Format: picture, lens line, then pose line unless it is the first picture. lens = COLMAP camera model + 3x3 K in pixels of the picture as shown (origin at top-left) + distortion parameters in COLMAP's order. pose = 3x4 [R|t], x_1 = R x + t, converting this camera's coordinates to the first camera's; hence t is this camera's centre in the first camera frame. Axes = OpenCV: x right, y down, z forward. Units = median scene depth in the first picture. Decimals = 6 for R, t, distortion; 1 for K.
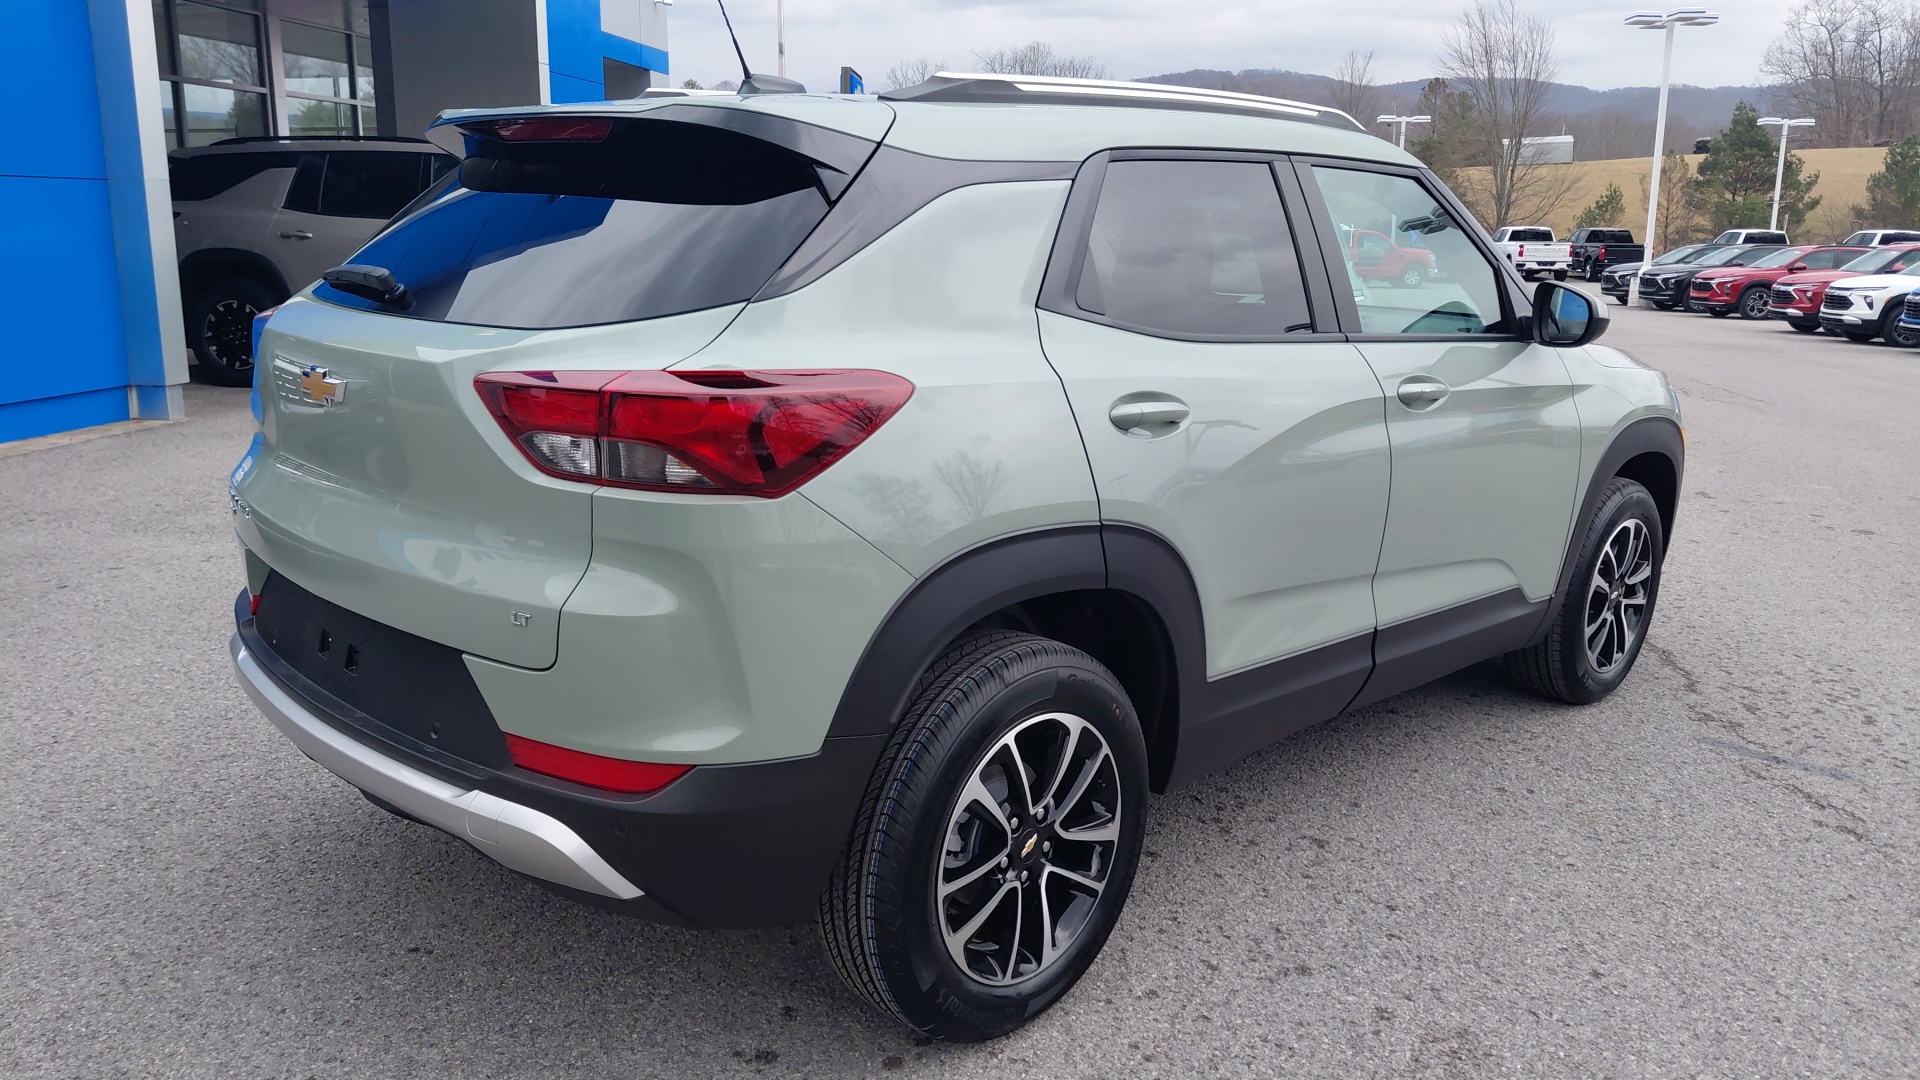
lens RADIAL K [[1419.9, 0, 962.6], [0, 1419.9, 532.6], [0, 0, 1]] dist [0.076638, -0.115267]
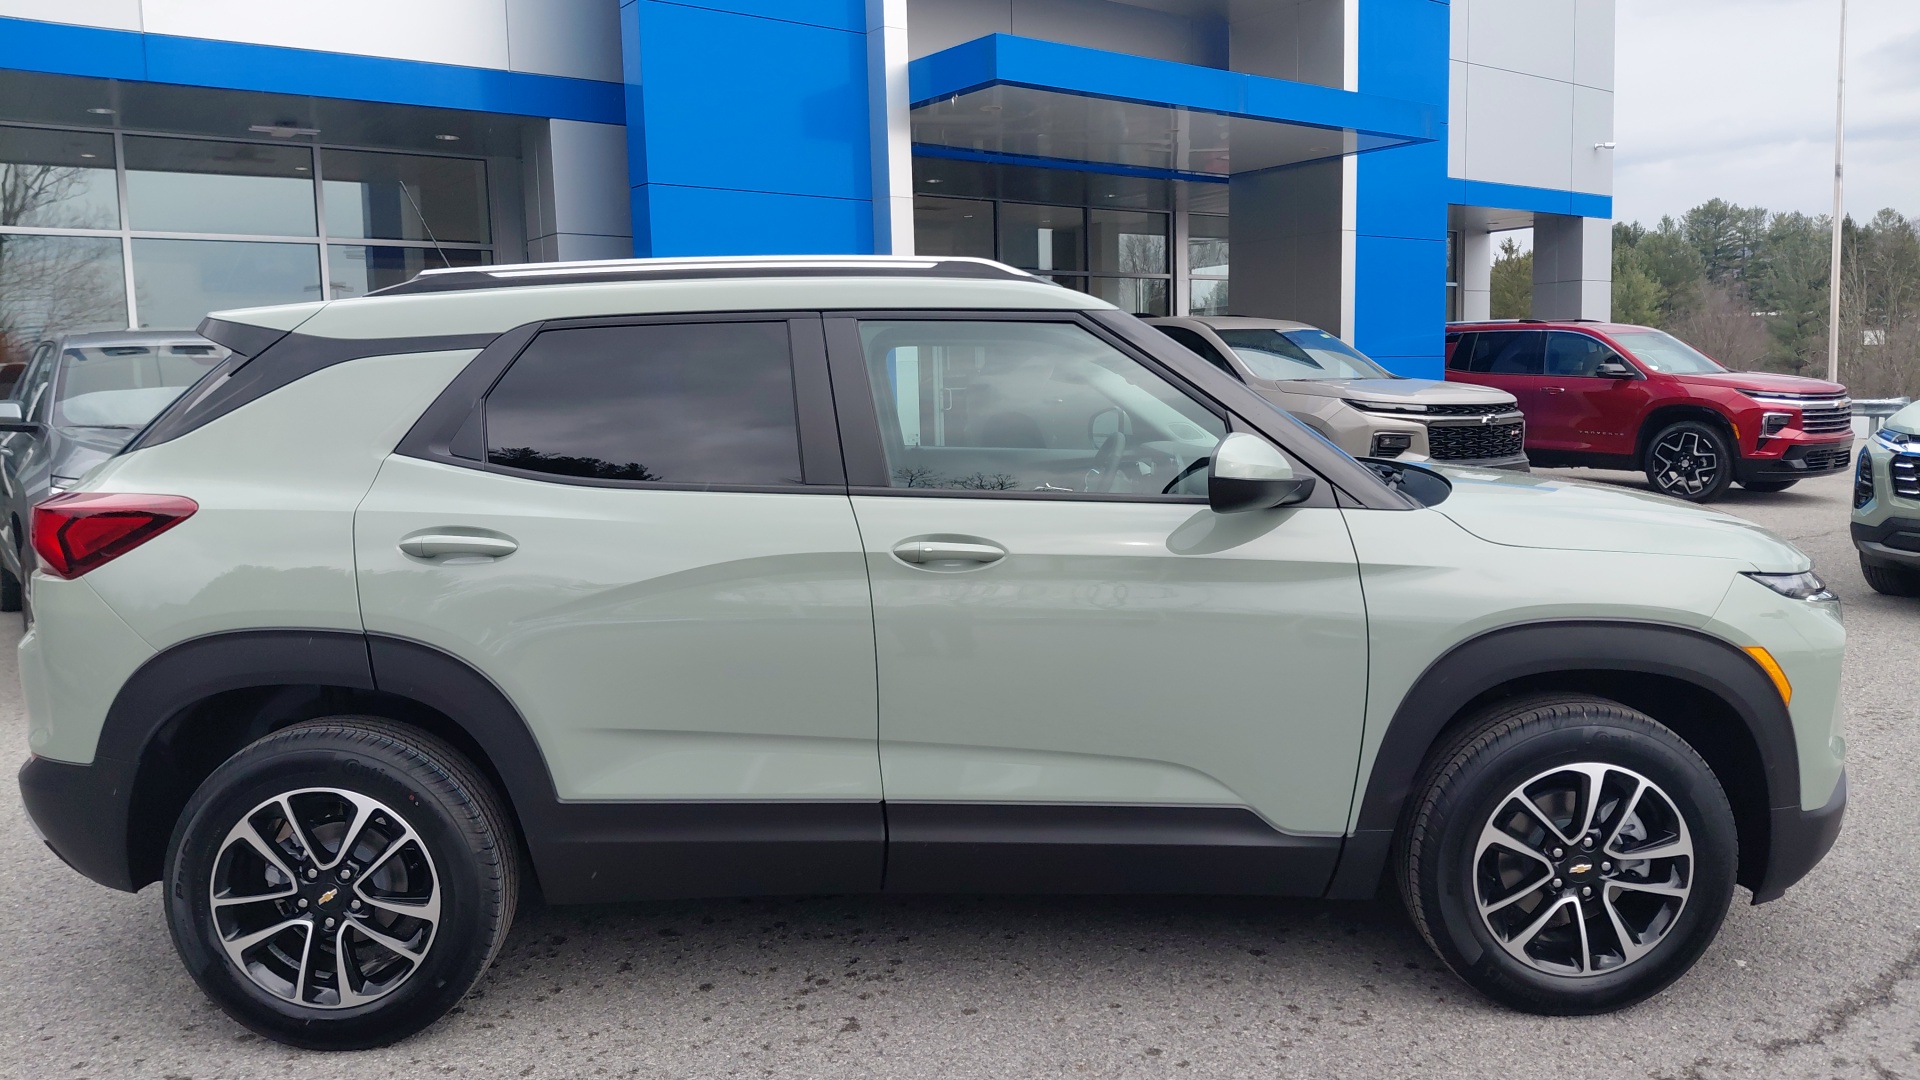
lens RADIAL K [[1419.9, 0, 962.9], [0, 1419.9, 523.7], [0, 0, 1]] dist [0.076638, -0.115267]
pose [[0.723612, 0.041547, -0.688955, 1.018547], [-0.118509, 0.990842, -0.064719, -0.062025], [0.679957, 0.128479, 0.721909, 0.364989]]
